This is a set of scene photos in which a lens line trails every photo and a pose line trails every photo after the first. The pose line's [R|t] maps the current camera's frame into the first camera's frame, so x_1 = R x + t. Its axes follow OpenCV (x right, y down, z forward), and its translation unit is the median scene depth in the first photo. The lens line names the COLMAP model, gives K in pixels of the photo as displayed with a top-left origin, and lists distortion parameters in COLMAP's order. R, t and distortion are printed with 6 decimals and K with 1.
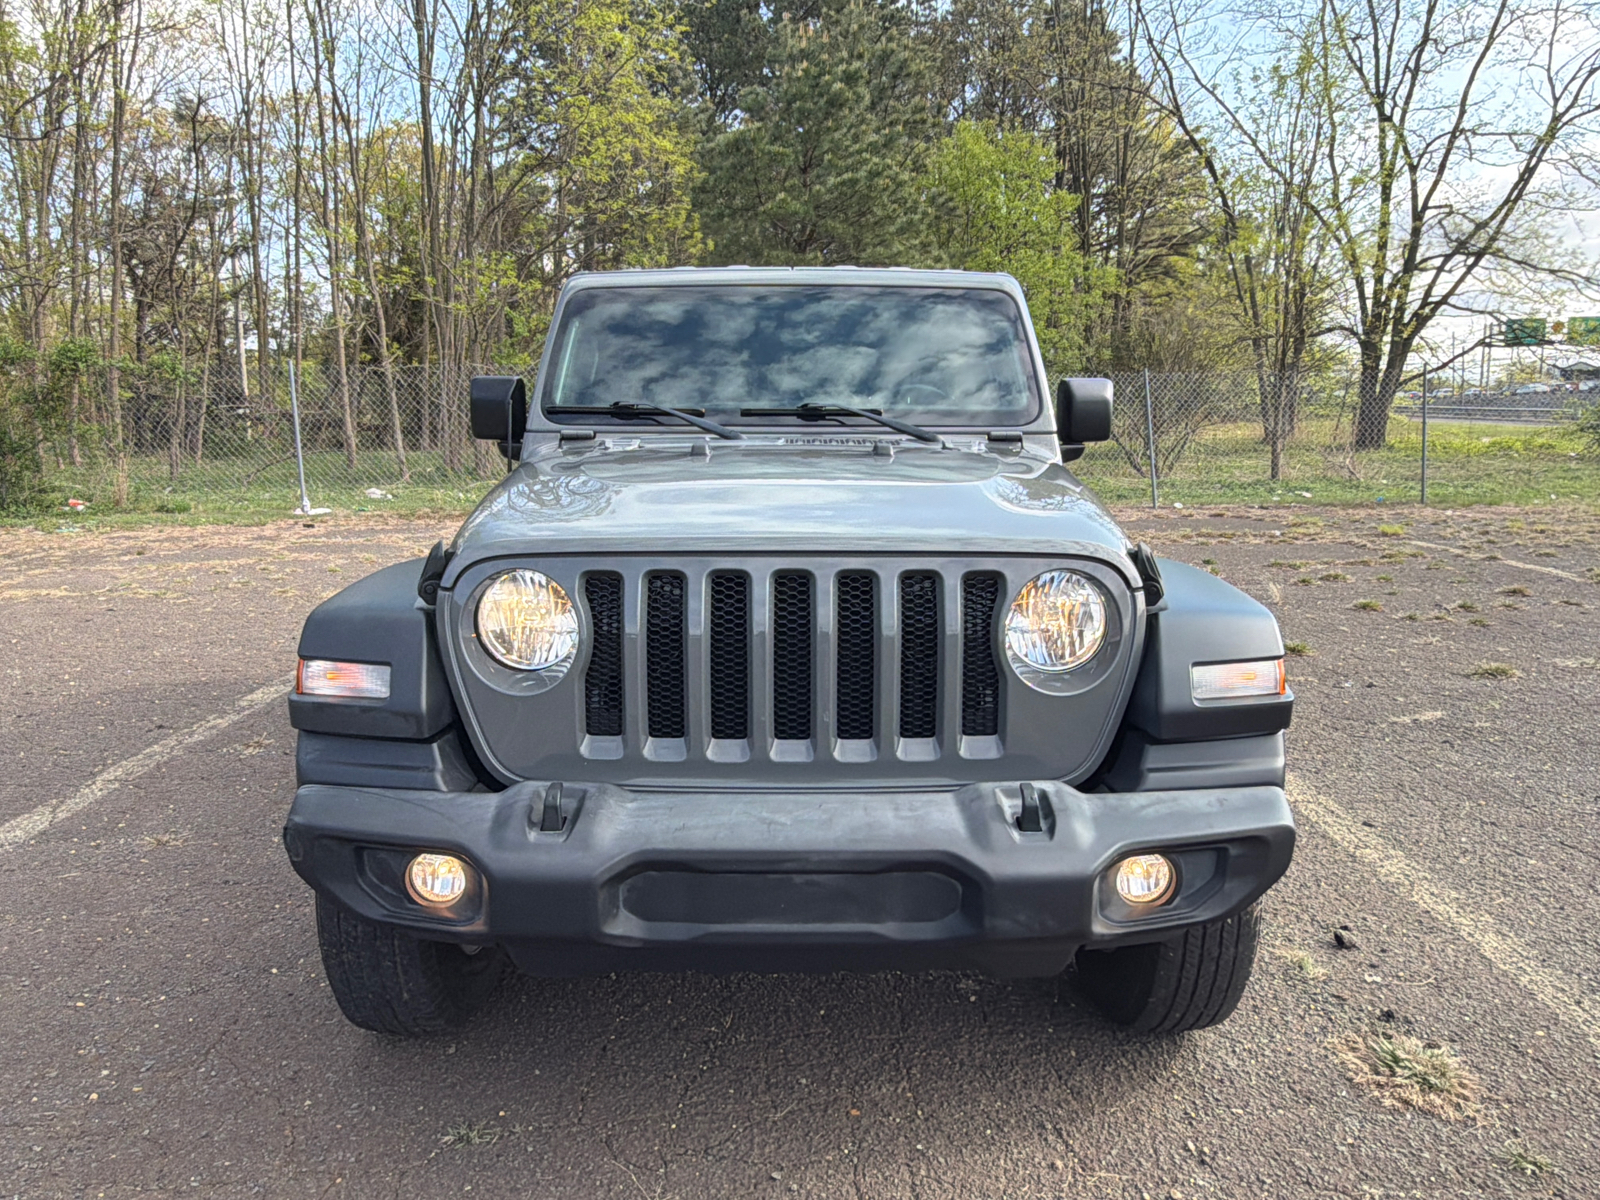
lens RADIAL K [[1133.6, 0, 800.0], [0, 1133.6, 600.0], [0, 0, 1]] dist [-0.002856, 0.004478]
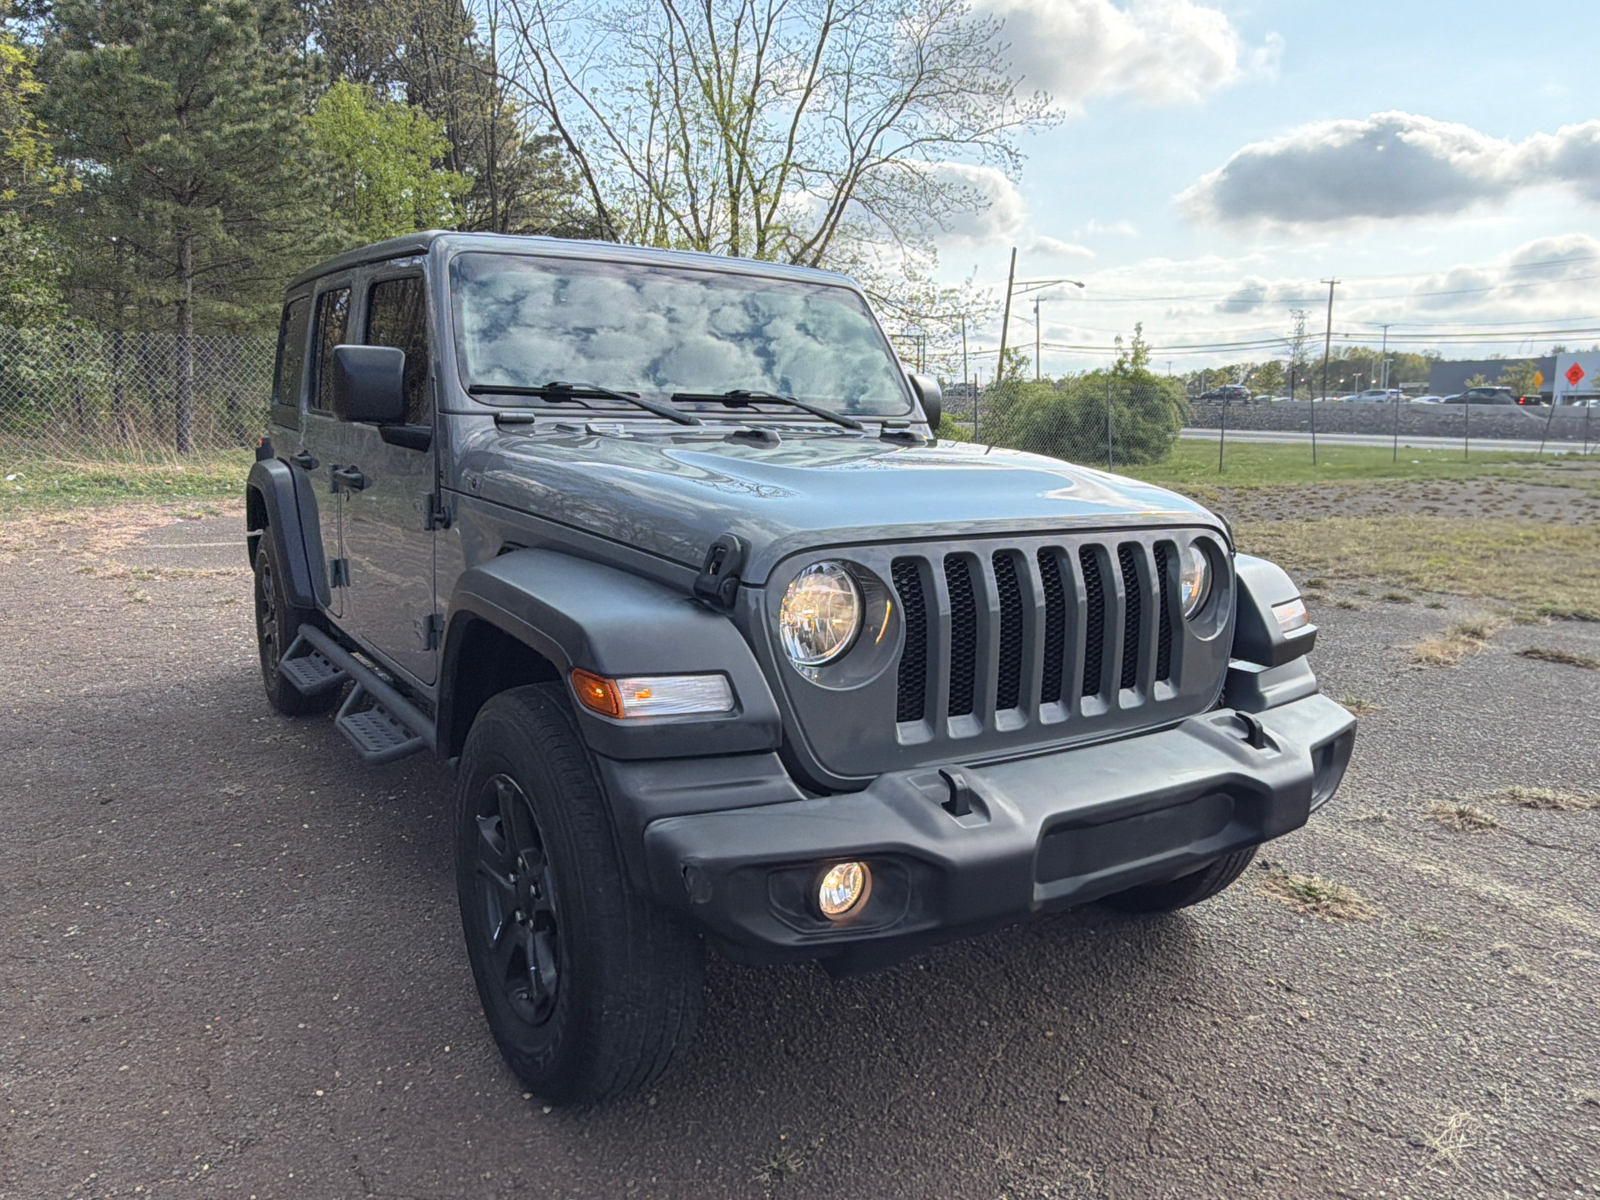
lens RADIAL K [[1133.6, 0, 800.0], [0, 1133.6, 600.0], [0, 0, 1]] dist [-0.002856, 0.004478]
pose [[0.842619, -0.071150, 0.533789, -0.493823], [0.065246, 0.997420, 0.029954, -0.014871], [-0.534543, 0.009587, 0.845087, 0.128365]]
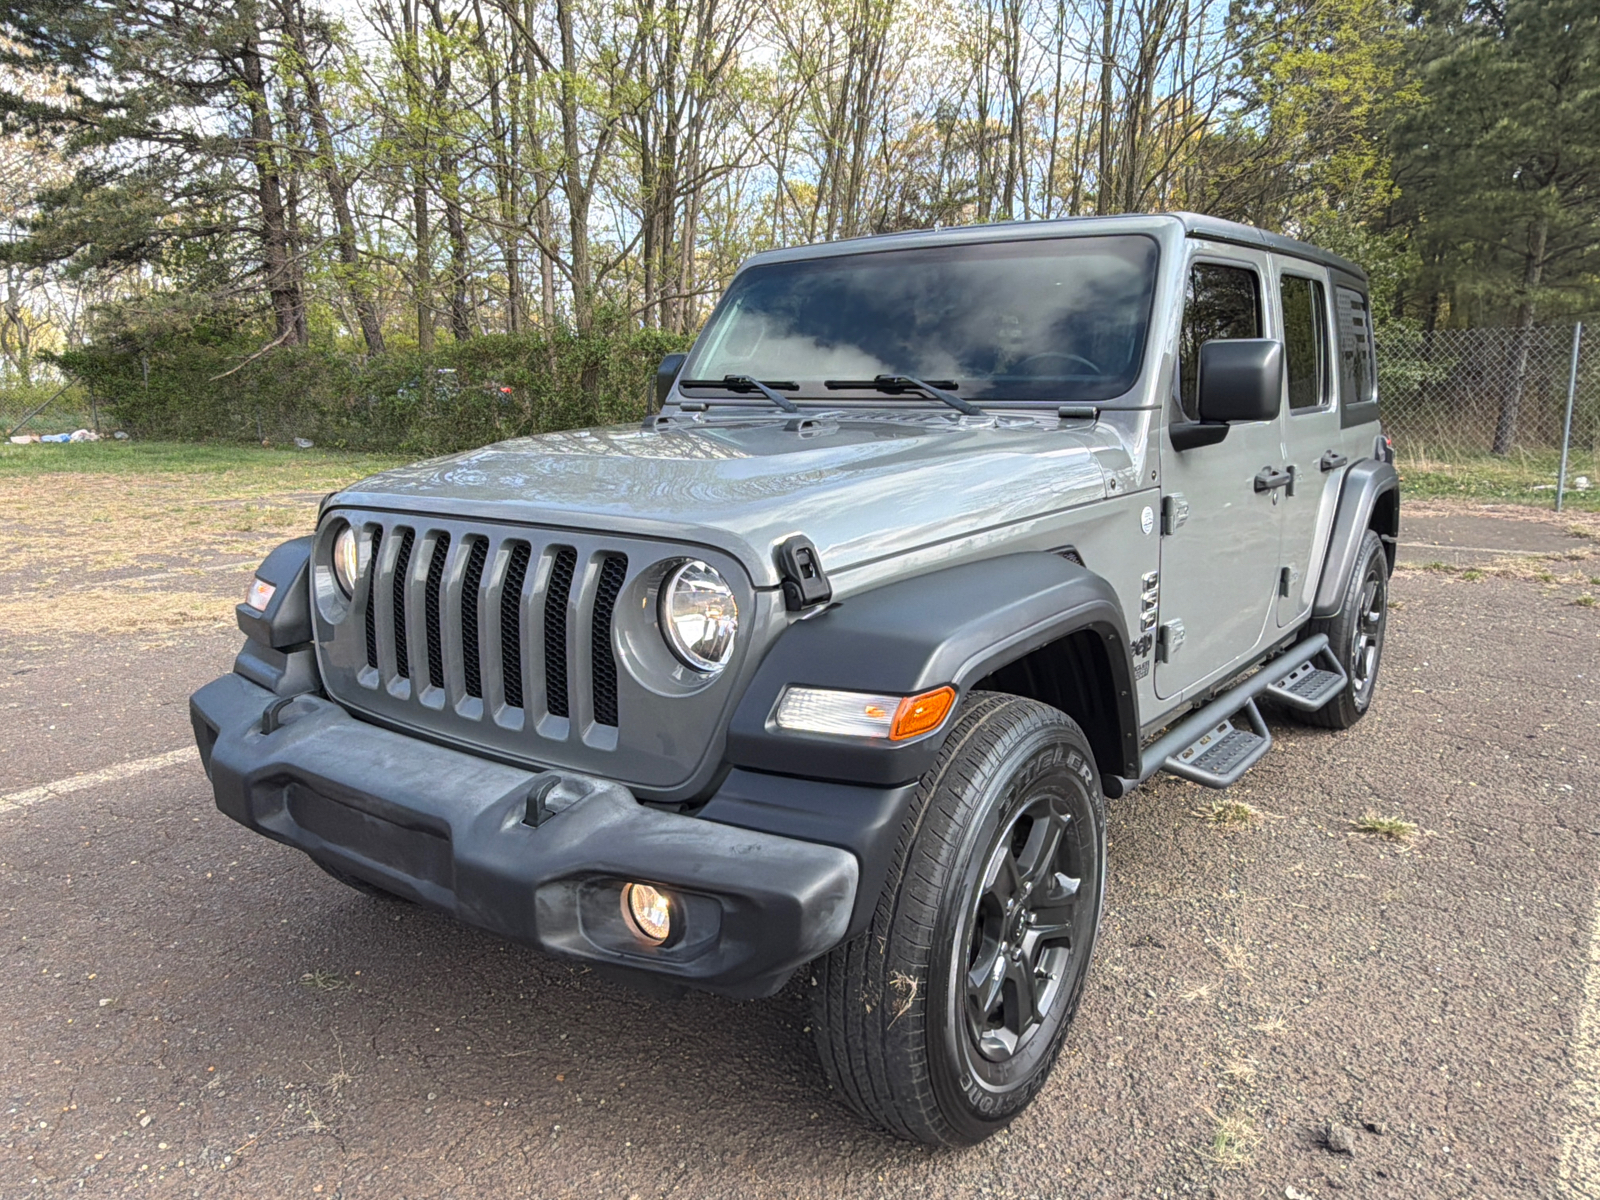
lens RADIAL K [[1133.6, 0, 800.0], [0, 1133.6, 600.0], [0, 0, 1]] dist [-0.002856, 0.004478]
pose [[0.795770, 0.107385, -0.596002, 0.546139], [-0.095990, 0.994078, 0.050944, -0.030937], [0.597943, 0.016671, 0.801365, 0.219068]]
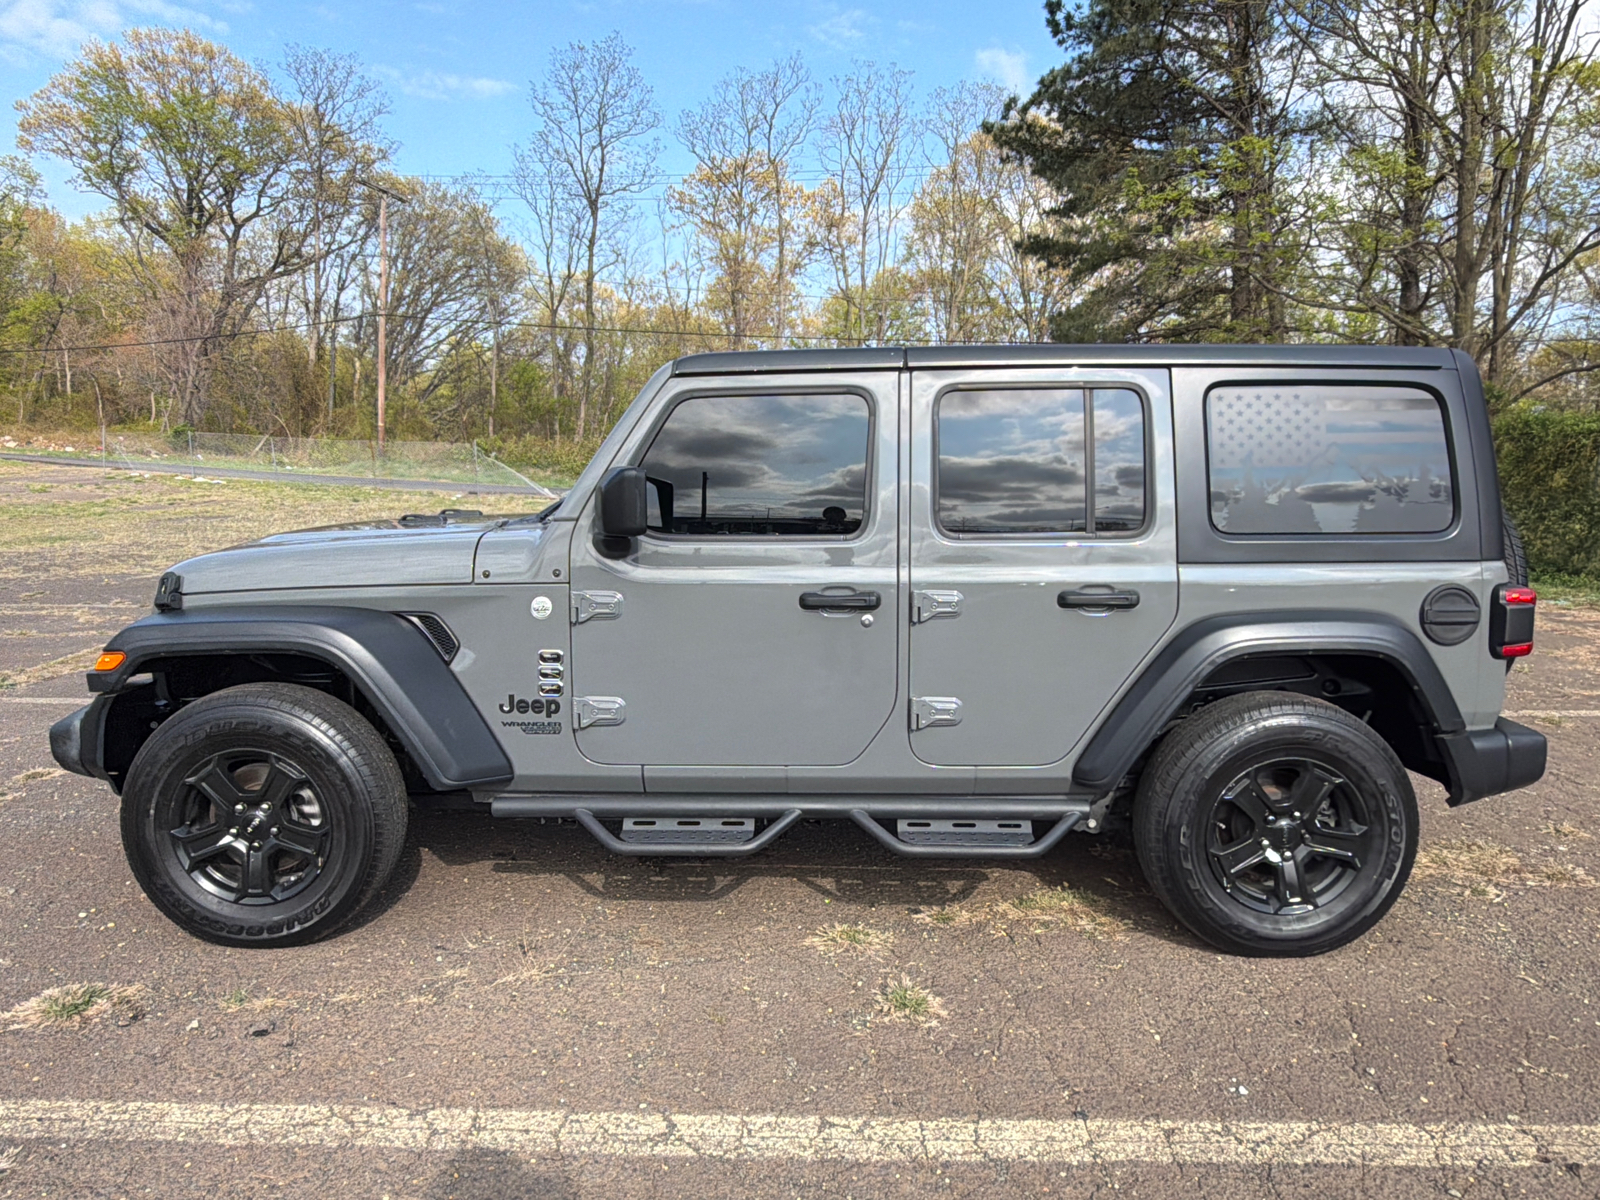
lens RADIAL K [[1133.6, 0, 800.0], [0, 1133.6, 600.0], [0, 0, 1]] dist [-0.002856, 0.004478]
pose [[-0.017633, 0.120345, -0.992575, 1.297204], [-0.177248, 0.976630, 0.121561, -0.251345], [0.984008, 0.178075, 0.004110, 1.281480]]
